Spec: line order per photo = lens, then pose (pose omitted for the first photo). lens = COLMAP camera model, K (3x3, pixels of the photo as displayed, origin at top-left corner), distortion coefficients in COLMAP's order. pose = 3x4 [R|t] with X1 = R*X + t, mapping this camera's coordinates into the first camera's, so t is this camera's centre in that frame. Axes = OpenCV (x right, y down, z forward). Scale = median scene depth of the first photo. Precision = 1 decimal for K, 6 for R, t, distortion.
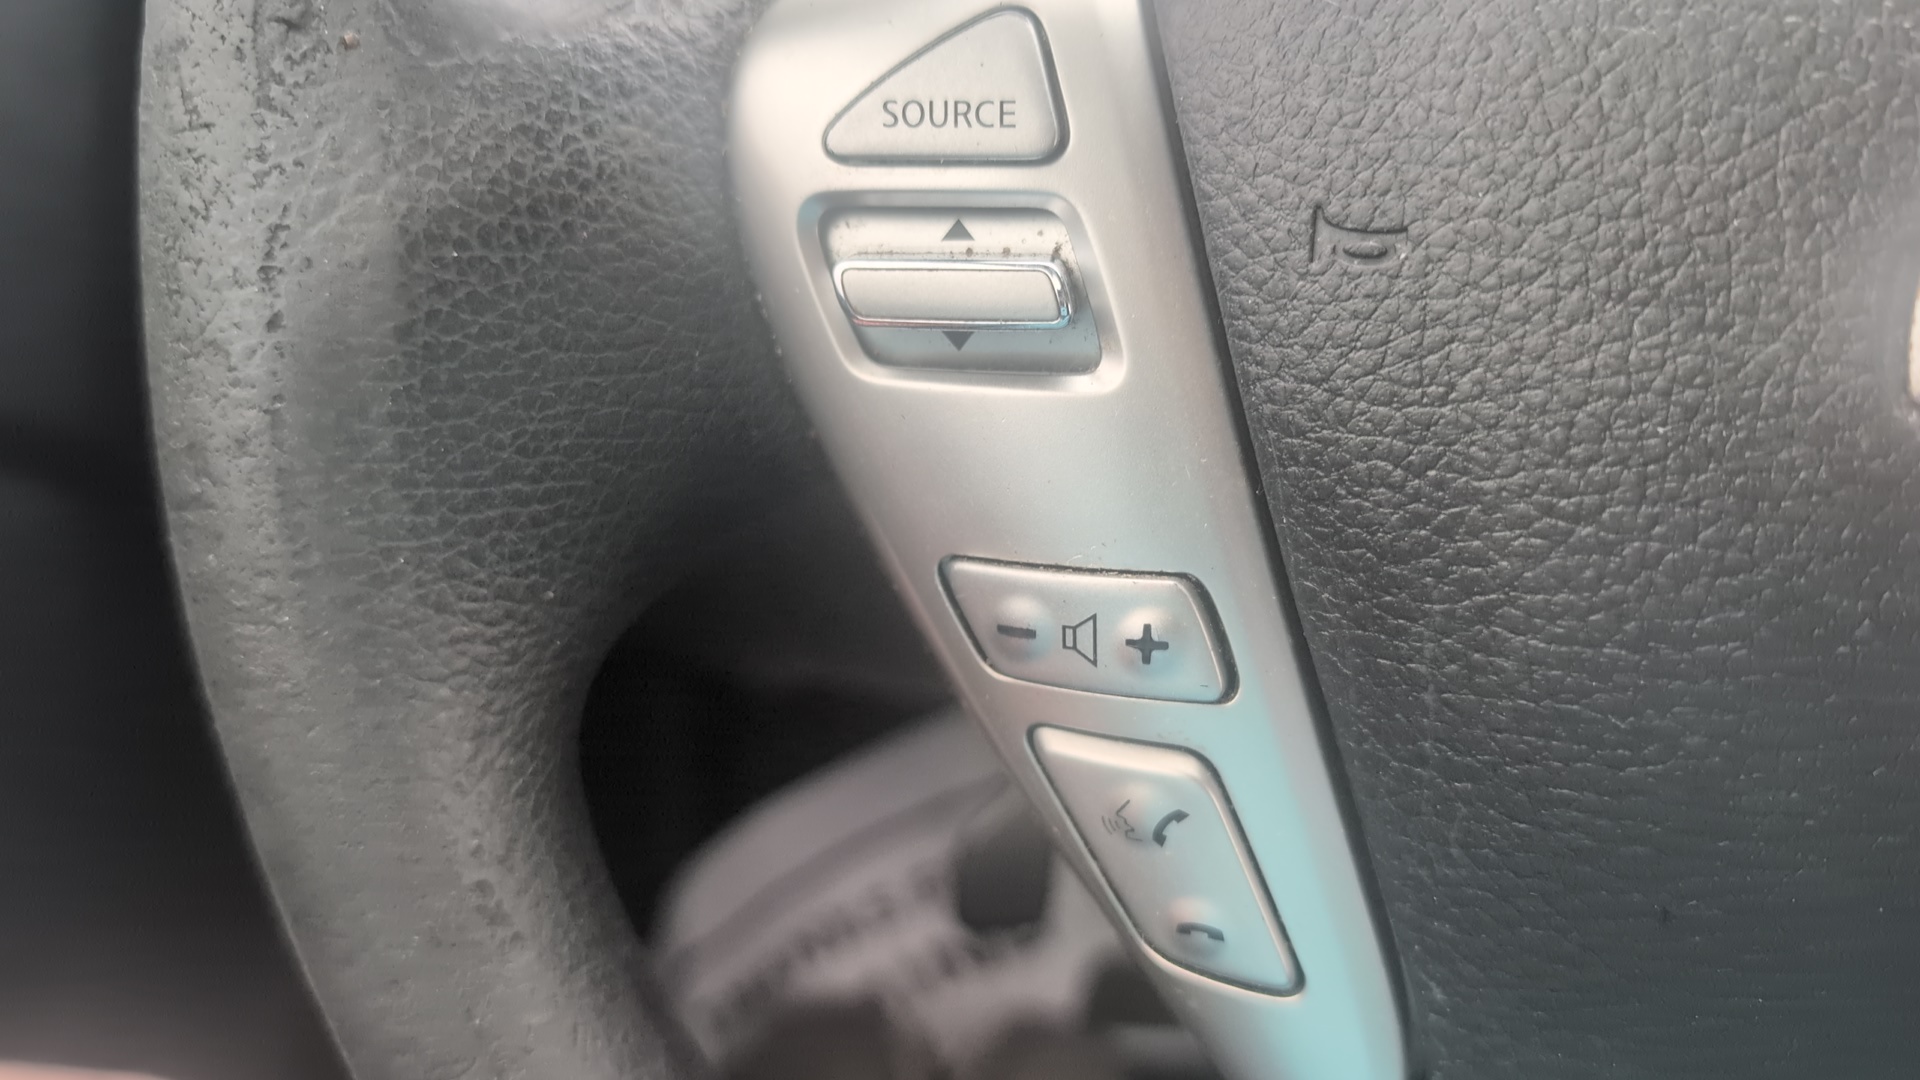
lens RADIAL K [[1624.6, 0, 960.0], [0, 1624.6, 540.0], [0, 0, 1]] dist [-0.061889, -0.004741]
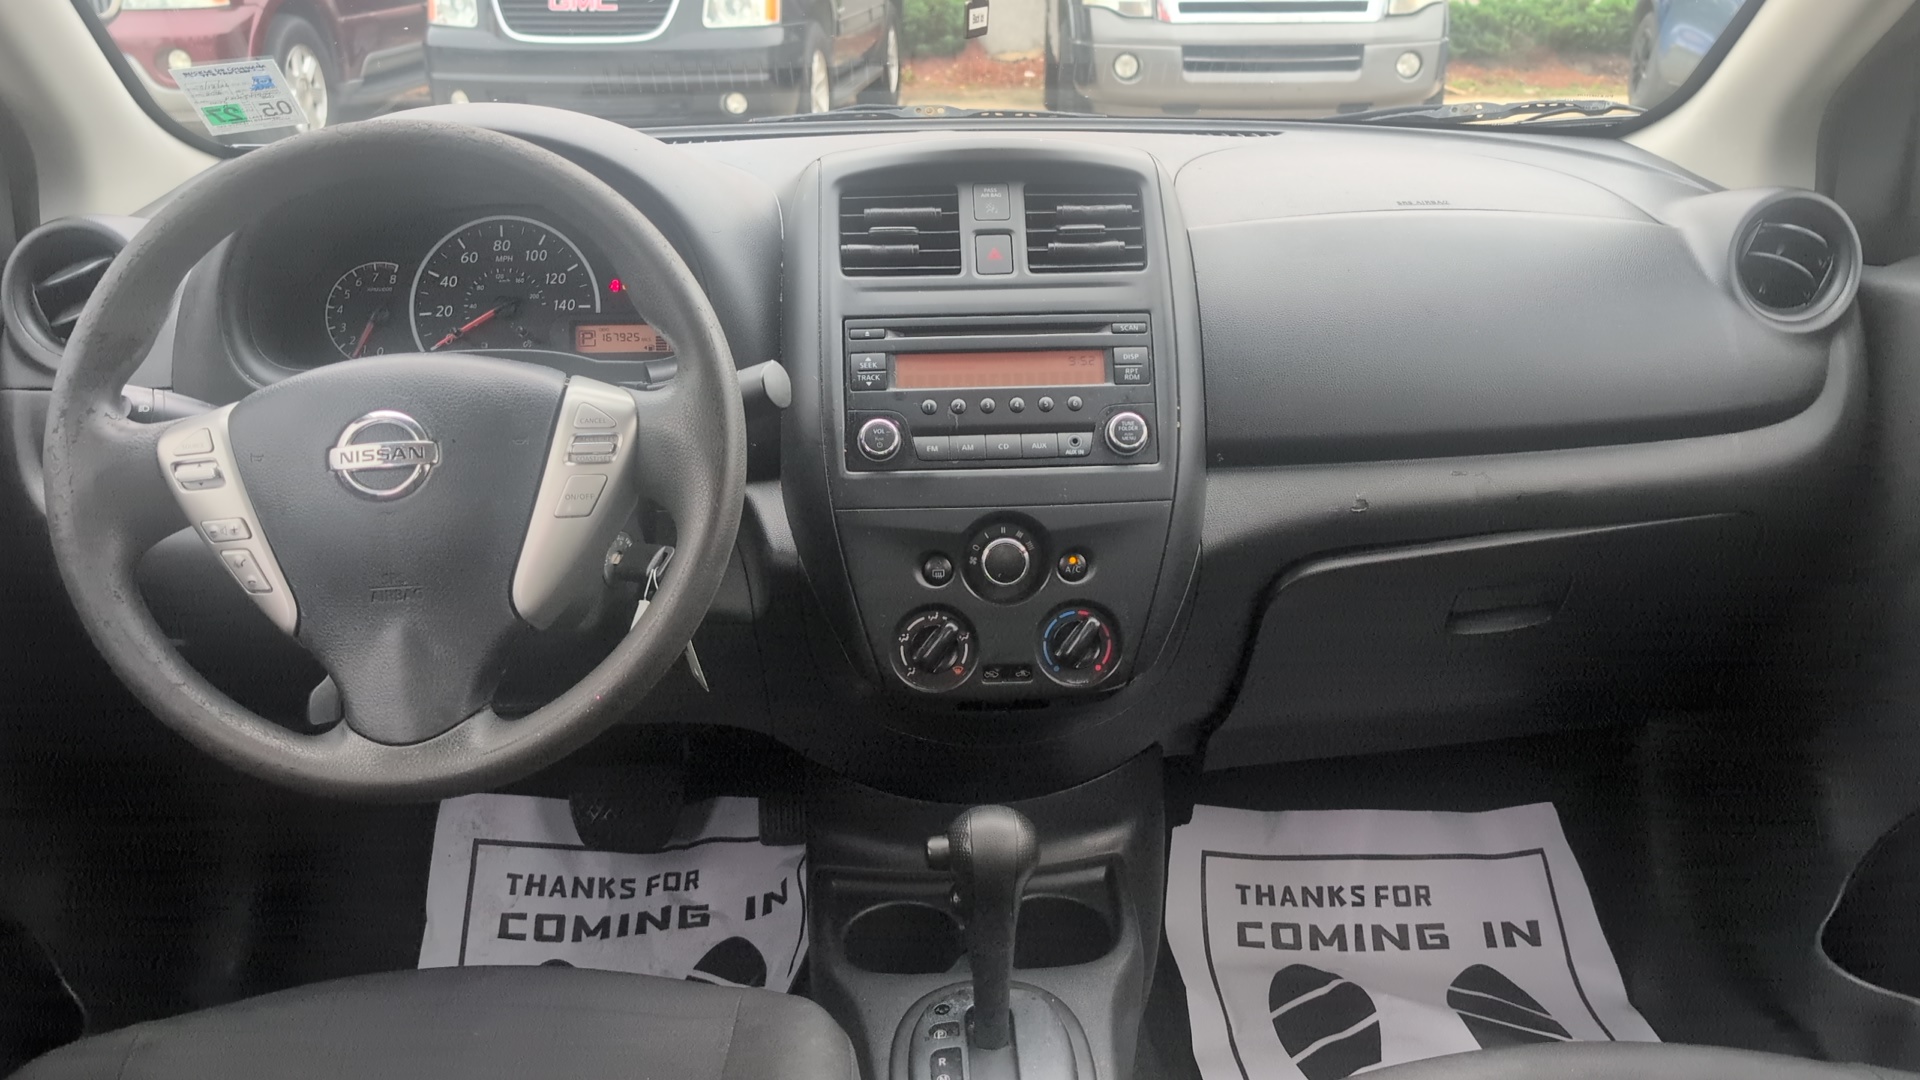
lens RADIAL K [[1585.5, 0, 986.5], [0, 1585.5, 545.8], [0, 0, 1]] dist [0.061969, -0.167192]
pose [[0.976878, -0.107754, 0.184656, 1.666649], [0.146362, 0.966635, -0.210226, 1.696033], [-0.155843, 0.232392, 0.960056, -4.844467]]
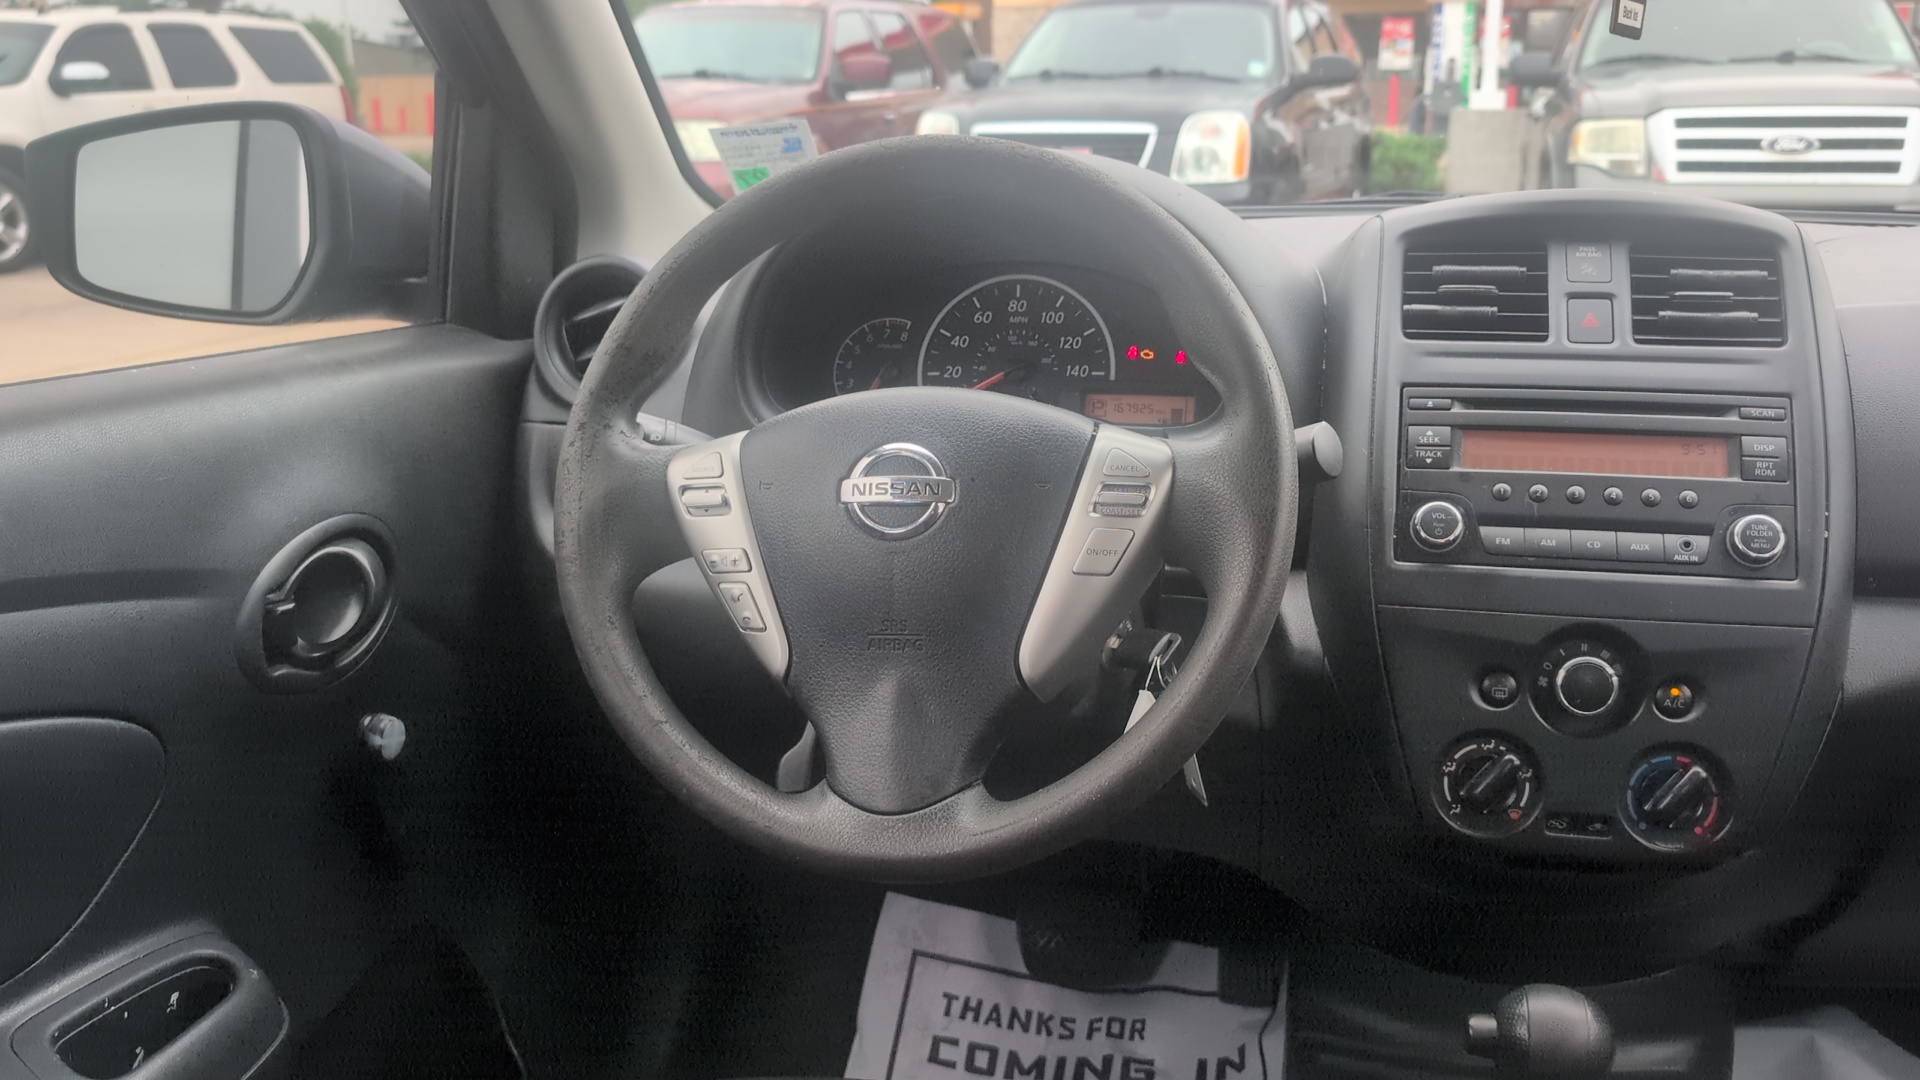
lens RADIAL K [[1585.5, 0, 986.5], [0, 1585.5, 545.8], [0, 0, 1]] dist [0.061969, -0.167192]
pose [[0.997749, -0.018056, -0.064585, 1.272044], [-0.004108, 0.944804, -0.327611, 1.718138], [0.066935, 0.327139, 0.942603, -3.886799]]
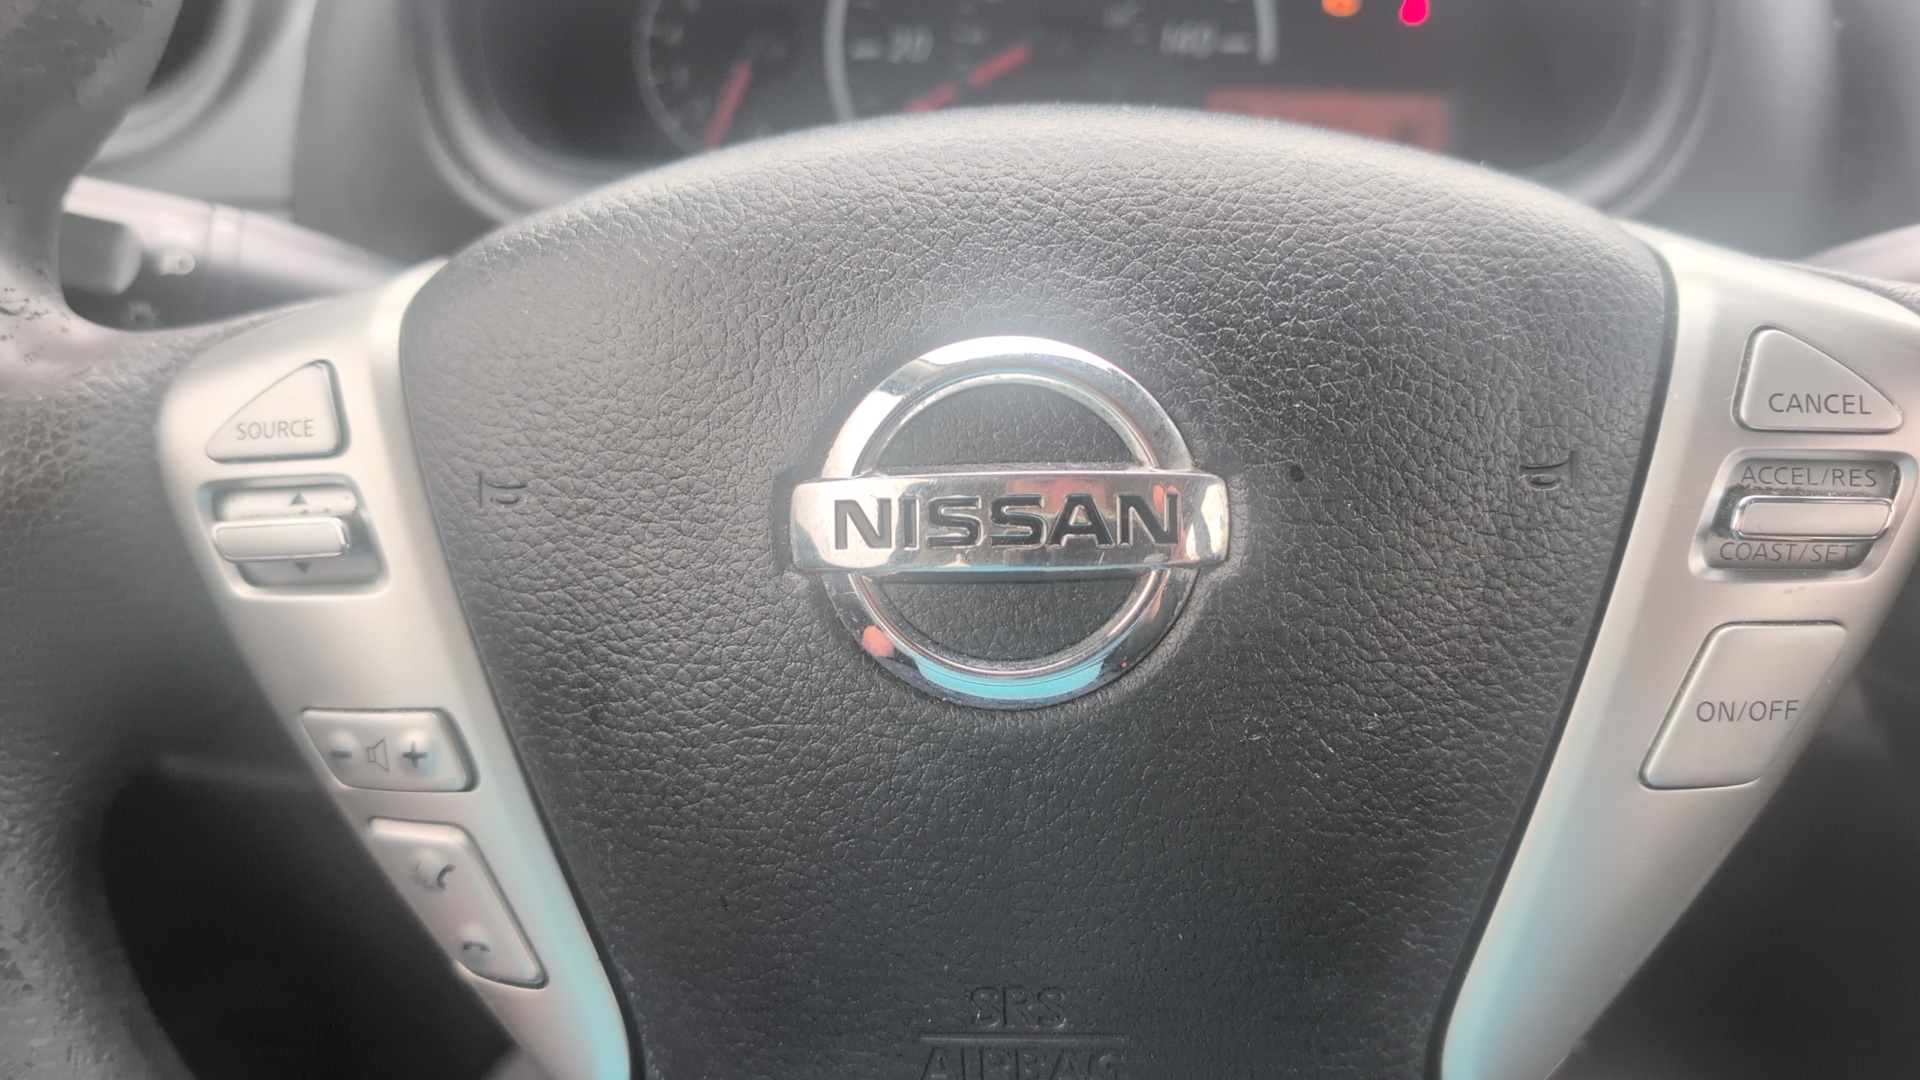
lens RADIAL K [[1587.7, 0, 960.0], [0, 1587.7, 540.0], [0, 0, 1]] dist [-0.035615, 0.000487]
pose [[0.996548, -0.063553, 0.053411, 0.555731], [0.070094, 0.988877, -0.131181, 0.093480], [-0.044480, 0.134472, 0.989919, -0.540216]]
